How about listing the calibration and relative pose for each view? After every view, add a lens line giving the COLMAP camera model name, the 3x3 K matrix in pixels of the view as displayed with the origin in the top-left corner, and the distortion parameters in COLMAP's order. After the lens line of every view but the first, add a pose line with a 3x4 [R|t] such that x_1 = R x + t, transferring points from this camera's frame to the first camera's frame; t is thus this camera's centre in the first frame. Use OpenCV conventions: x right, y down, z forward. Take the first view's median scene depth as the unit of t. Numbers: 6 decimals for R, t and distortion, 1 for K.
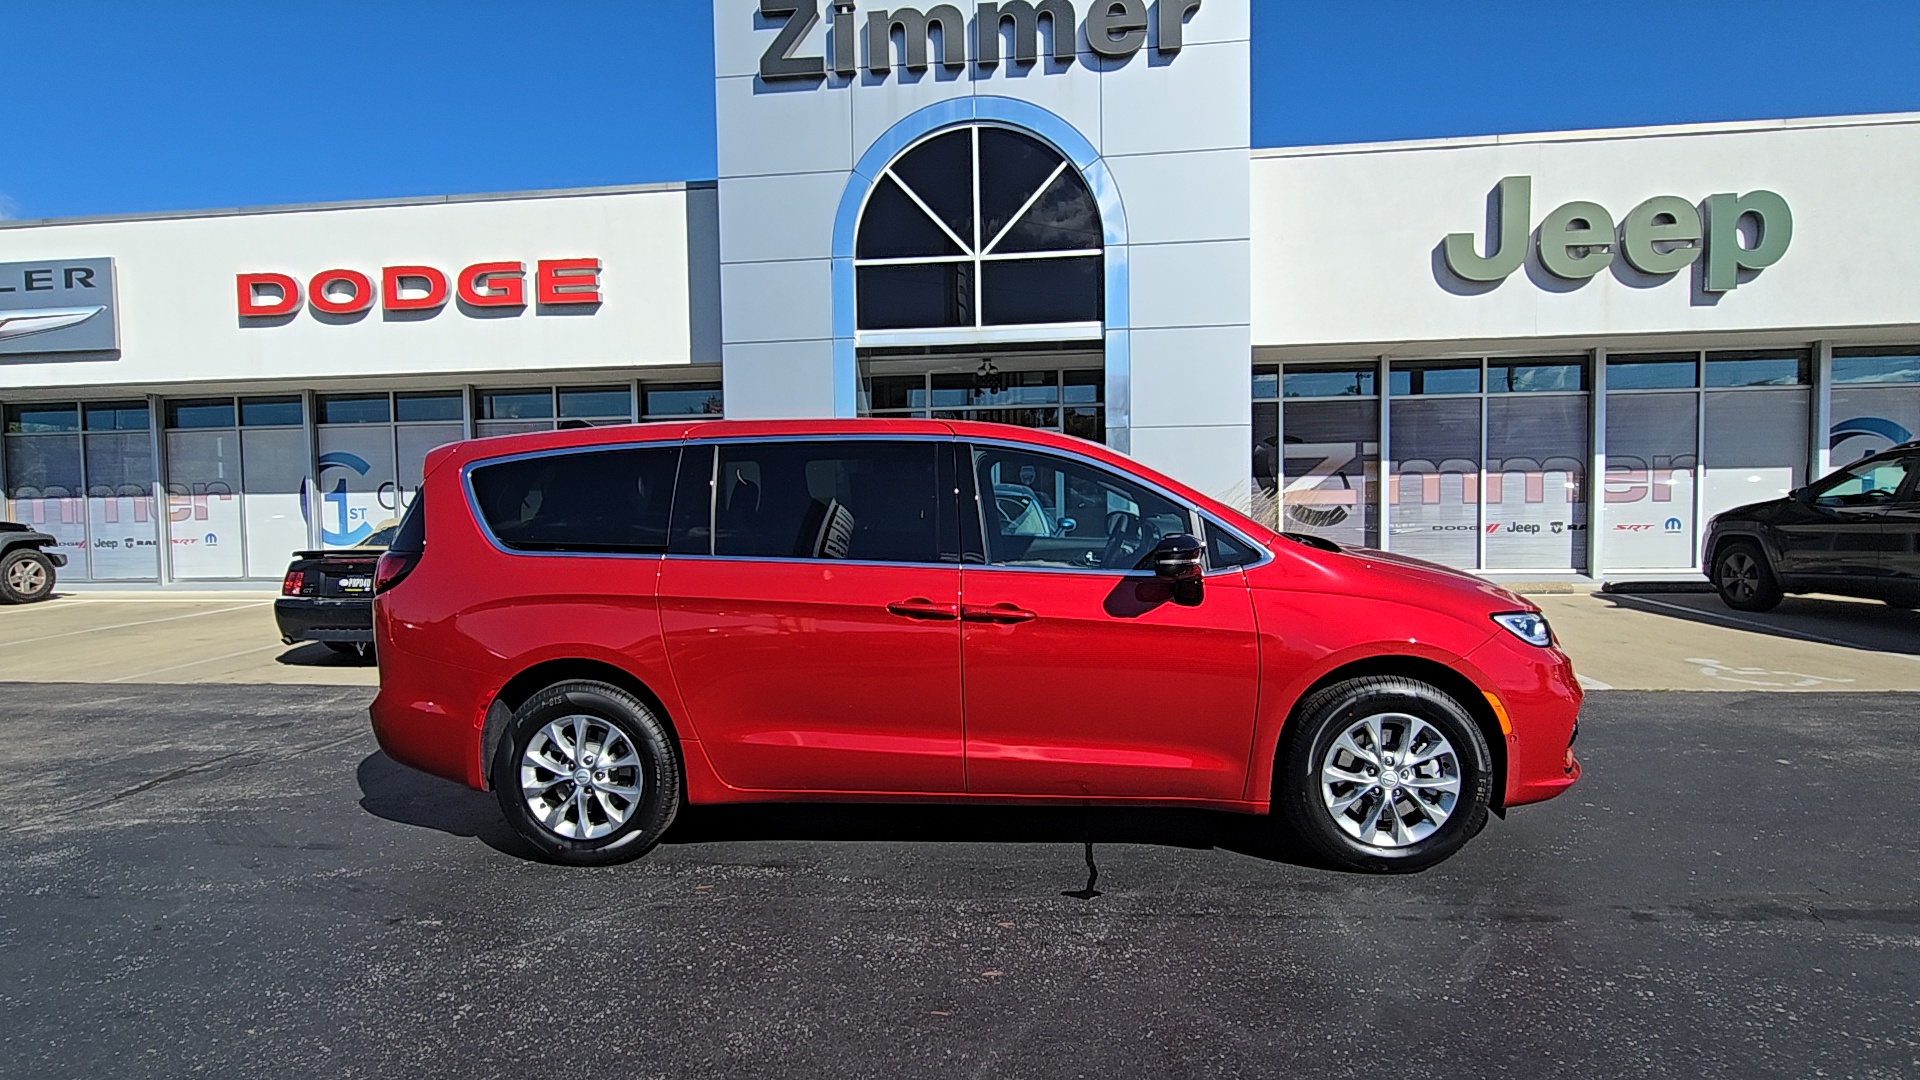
lens RADIAL K [[967.8, 0, 950.8], [0, 967.8, 542.3], [0, 0, 1]] dist [0.000078, -0.000863]
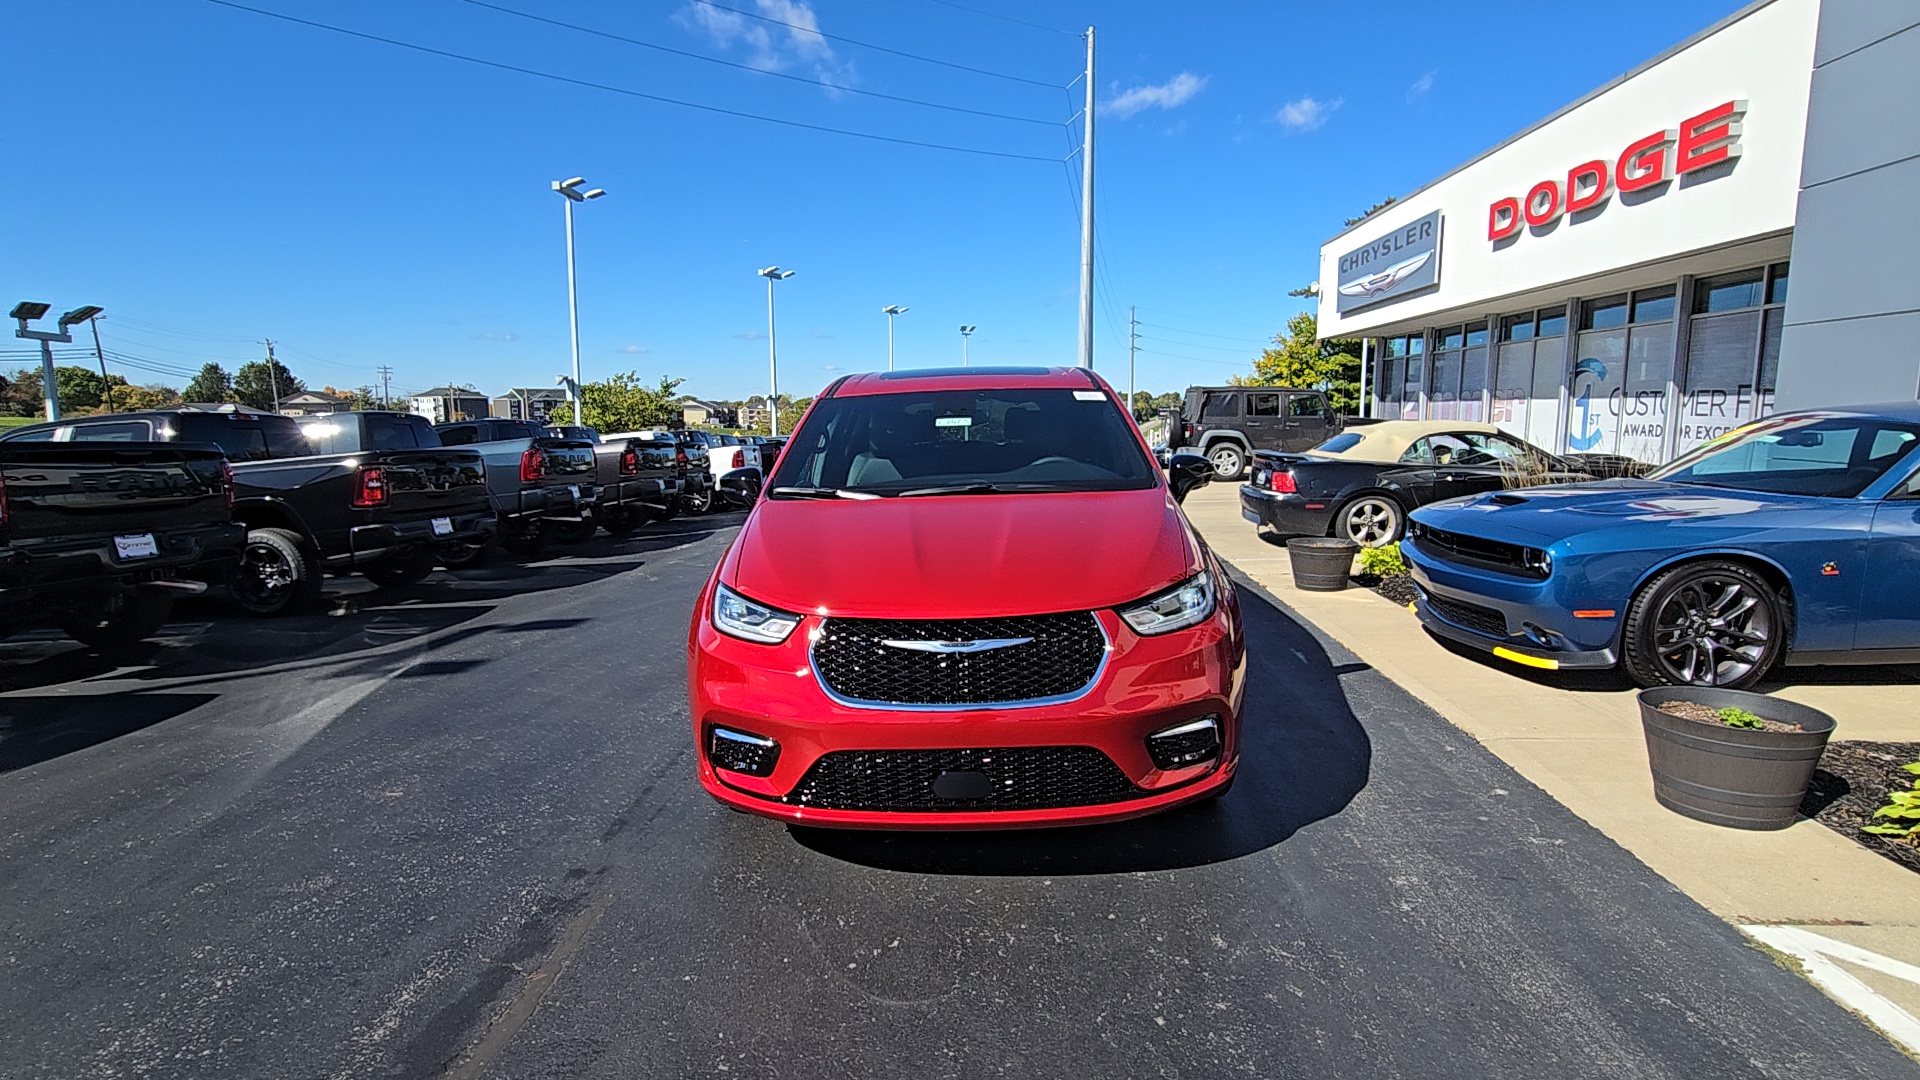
lens RADIAL K [[967.8, 0, 948.9], [0, 967.8, 544.4], [0, 0, 1]] dist [0.000078, -0.000863]
pose [[0.043884, 0.153324, -0.987201, 0.493563], [-0.039792, 0.987637, 0.151622, -0.036765], [0.998244, 0.032629, 0.049442, 0.388846]]
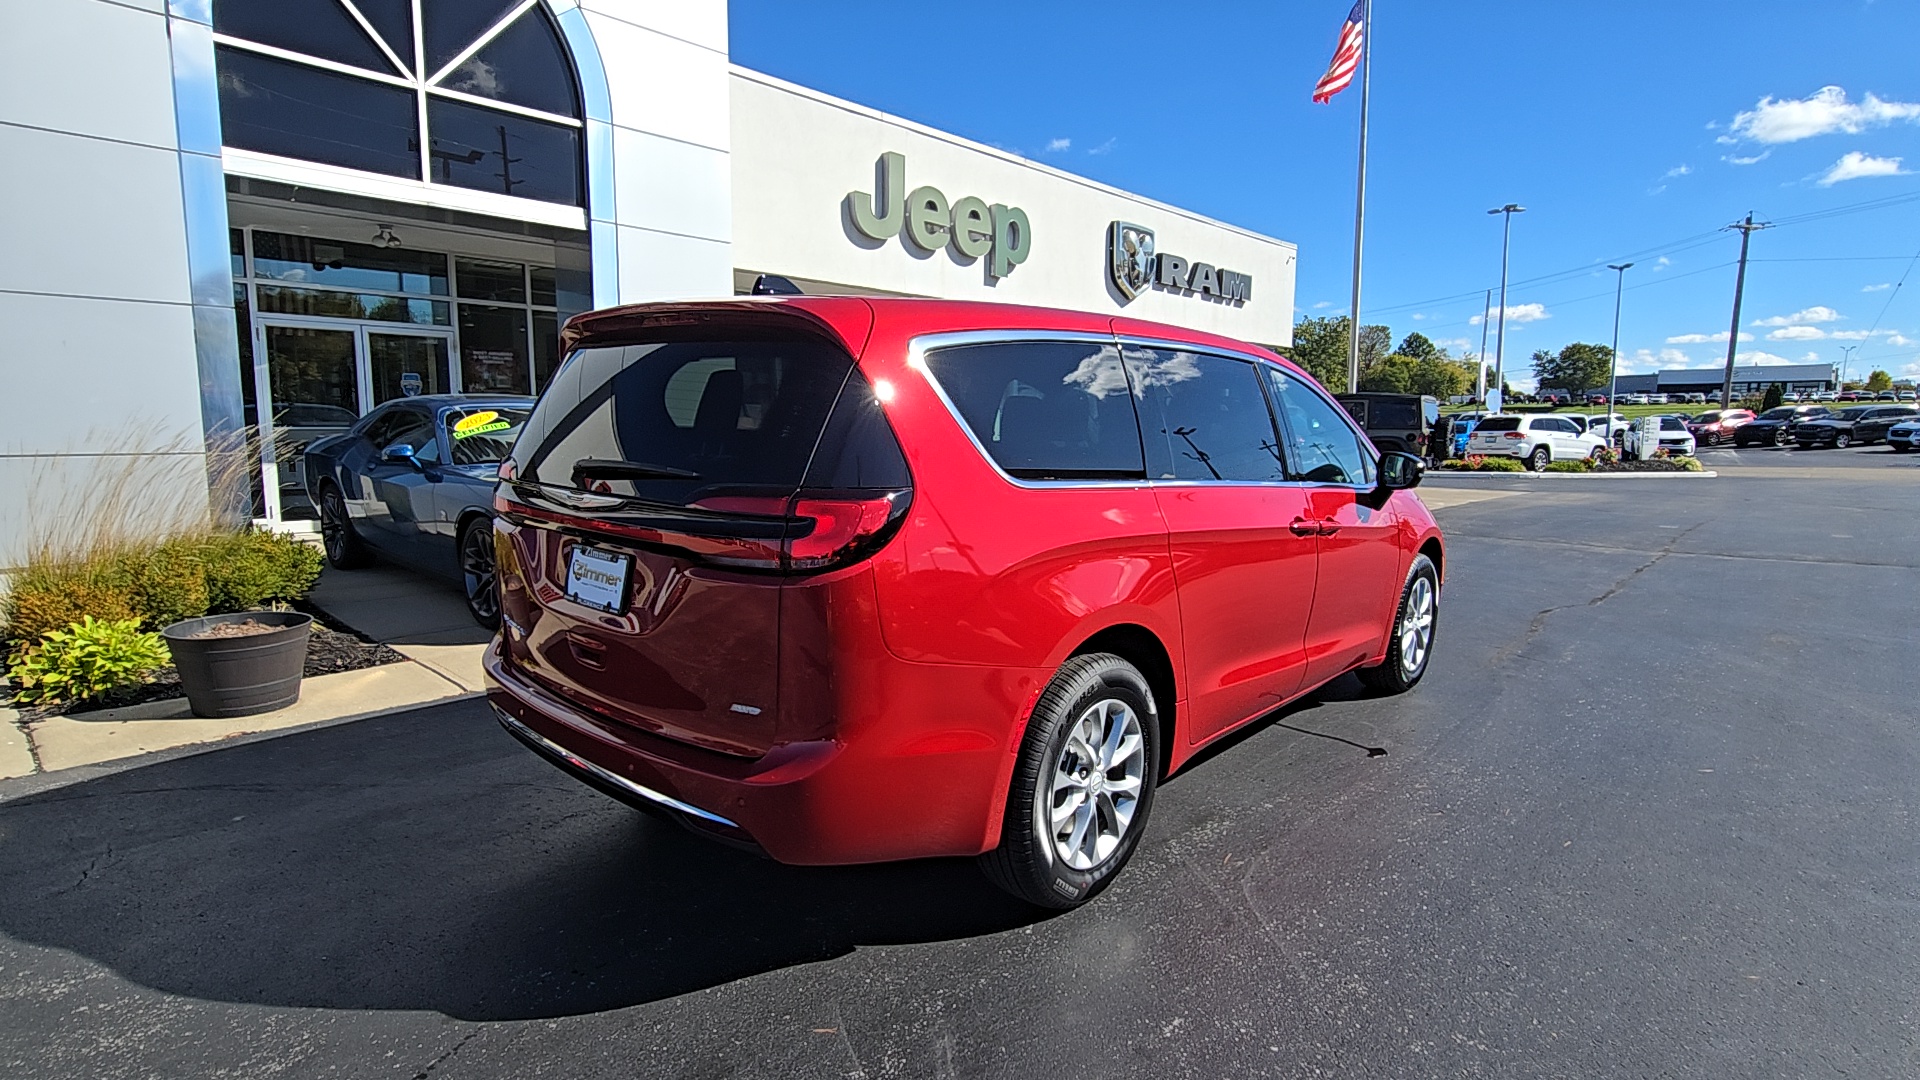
lens RADIAL K [[967.8, 0, 953.8], [0, 967.8, 542.5], [0, 0, 1]] dist [0.000078, -0.000863]
pose [[0.596683, -0.075928, 0.798877, -0.358848], [0.015747, 0.996430, 0.082943, -0.002125], [-0.802322, -0.036911, 0.595749, 0.227712]]
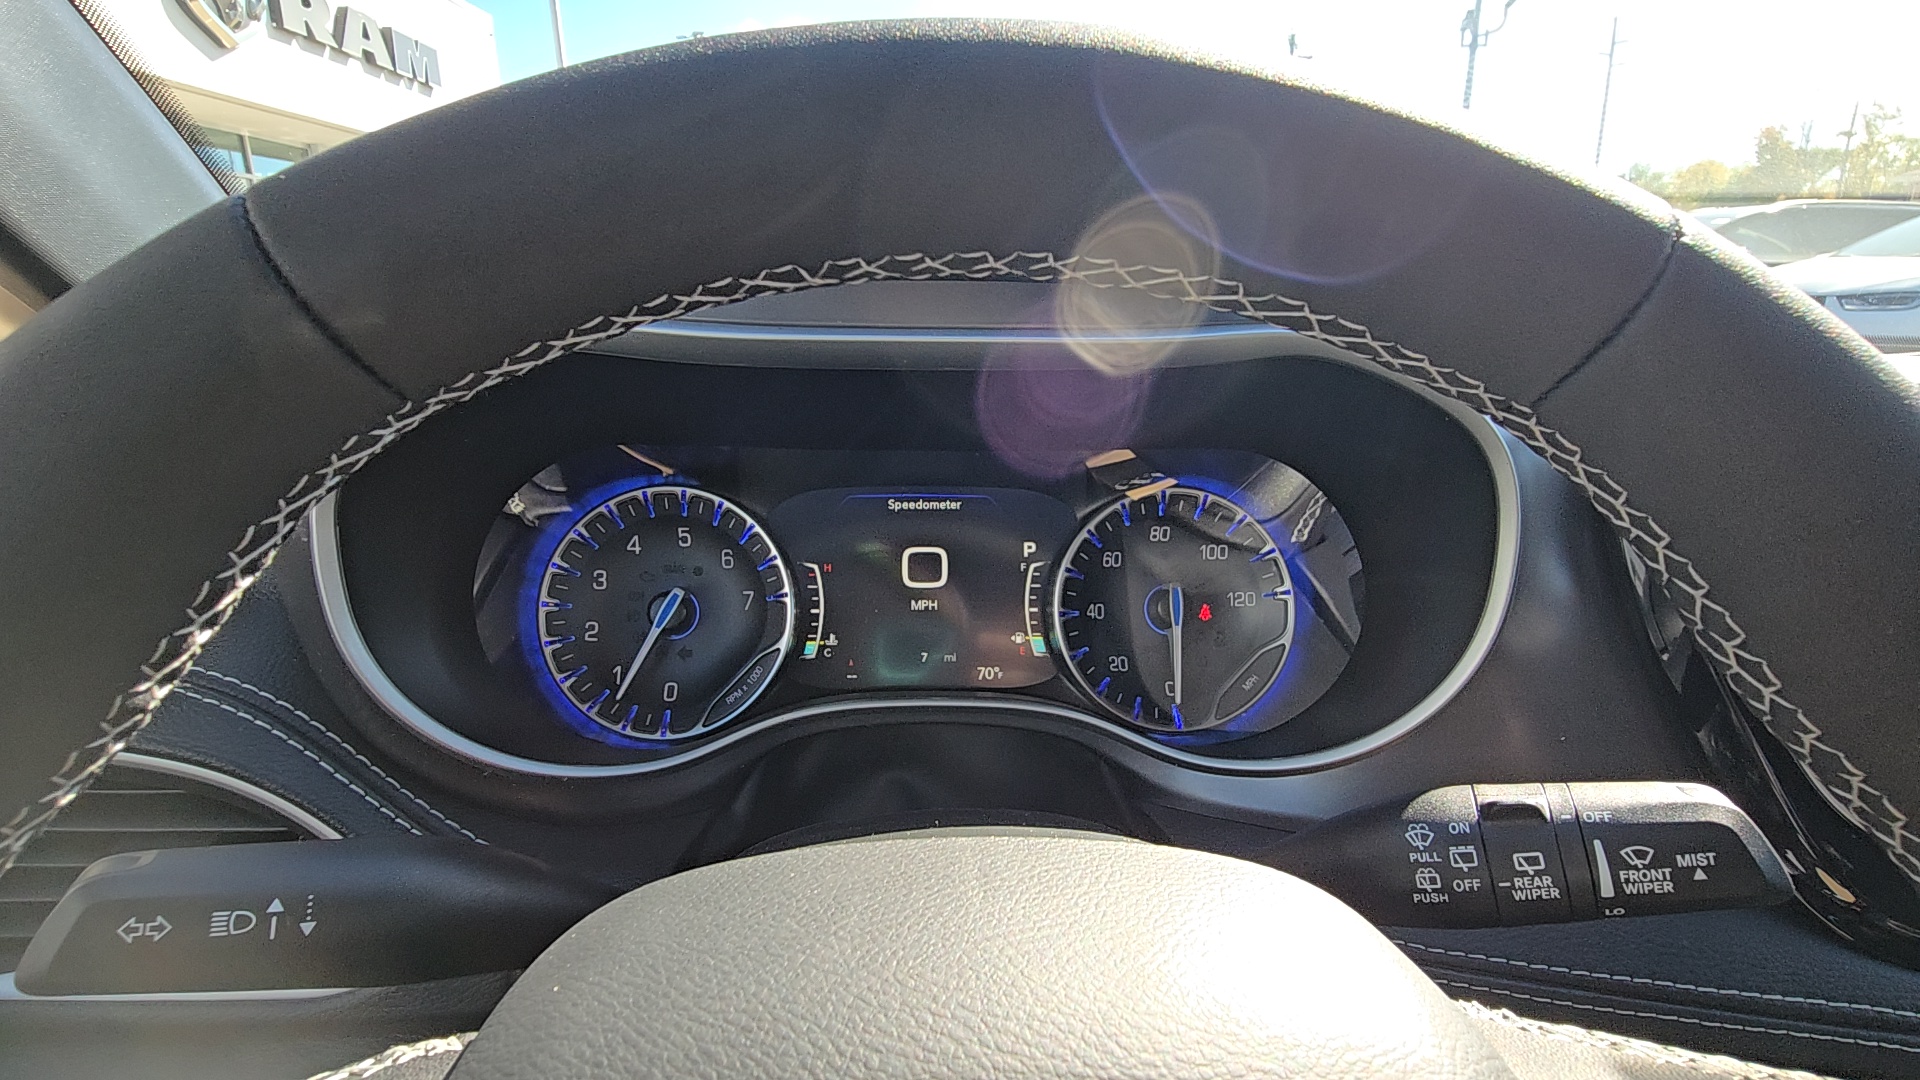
lens RADIAL K [[967.8, 0, 948.8], [0, 967.8, 555.9], [0, 0, 1]] dist [0.000078, -0.000863]
pose [[-0.140862, -0.251986, 0.957424, 0.070067], [0.061175, 0.963003, 0.262455, -0.008857], [-0.988137, 0.095540, -0.120235, 0.461705]]
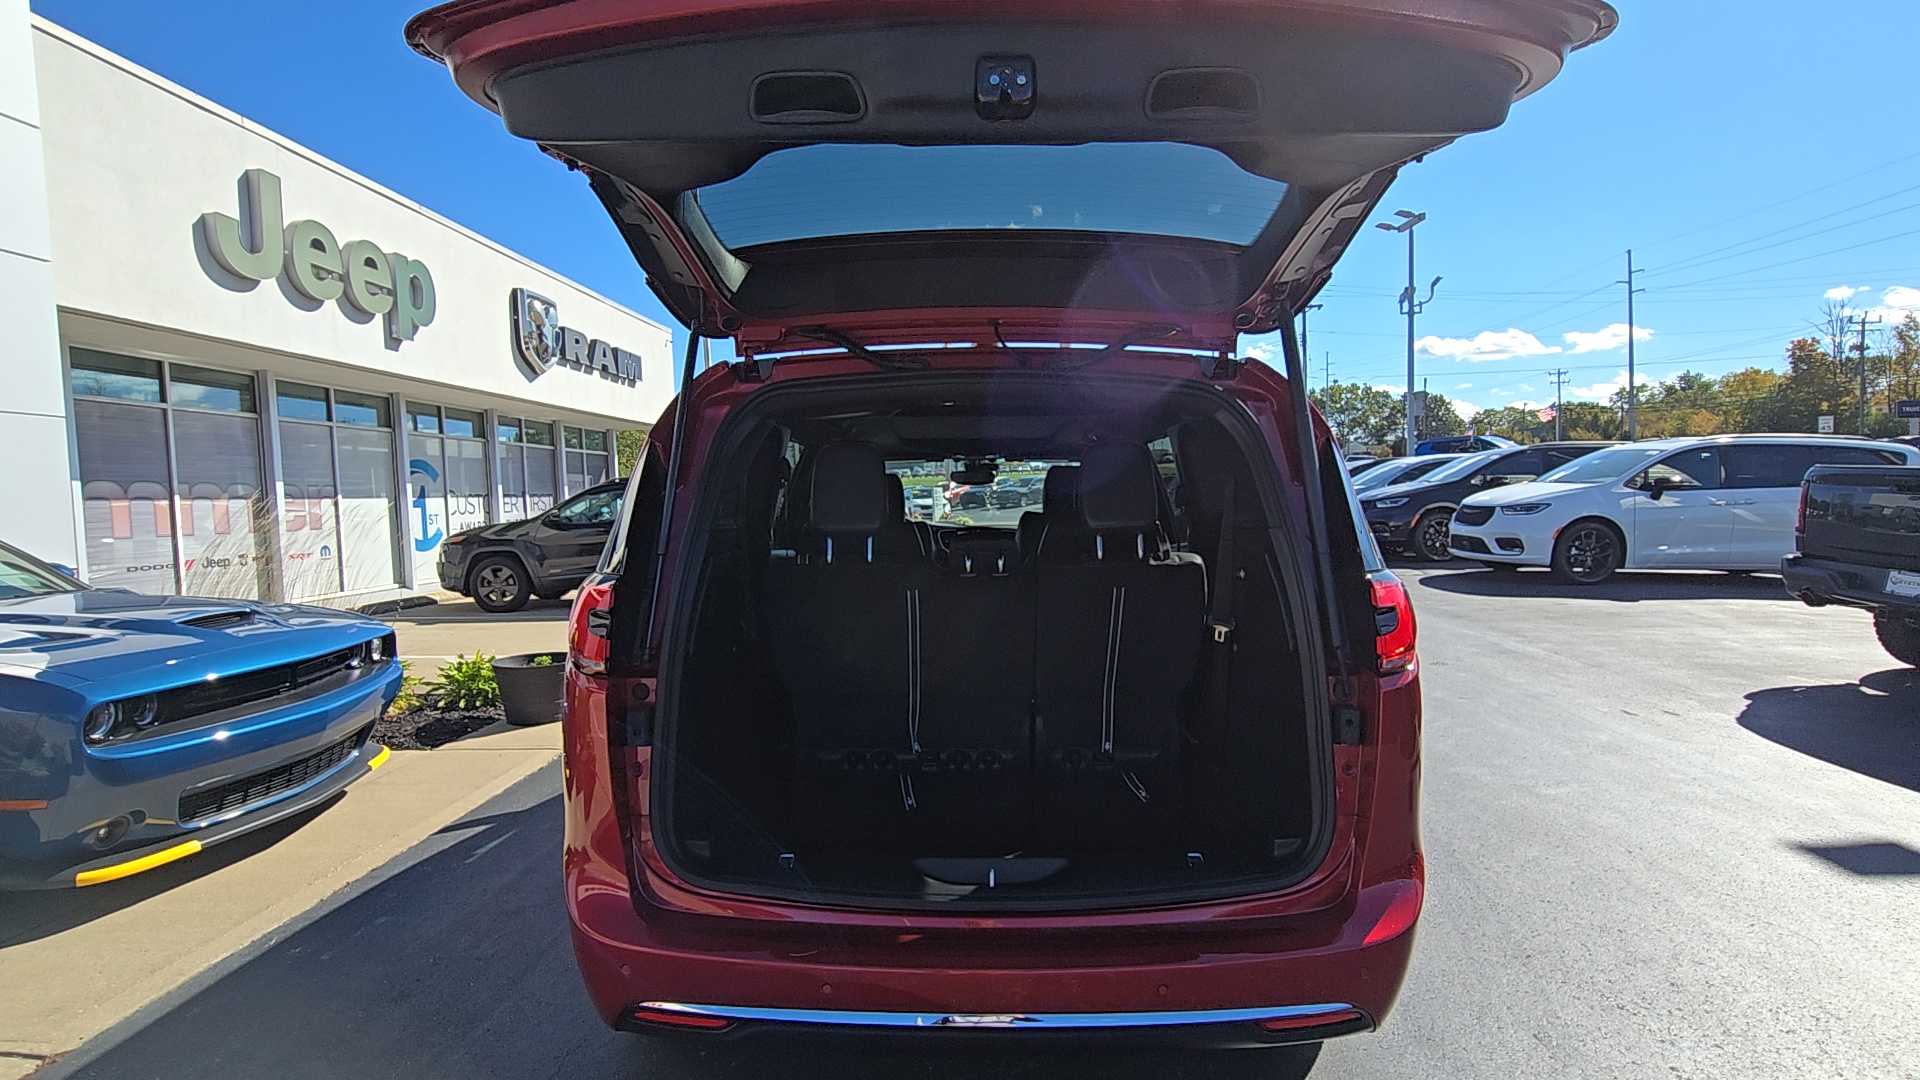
lens RADIAL K [[967.8, 0, 952.7], [0, 967.8, 549.7], [0, 0, 1]] dist [0.000078, -0.000863]
pose [[-0.067299, -0.036161, 0.997077, -0.384865], [0.077141, 0.996163, 0.041335, -0.013029], [-0.994746, 0.079697, -0.064251, 0.455592]]
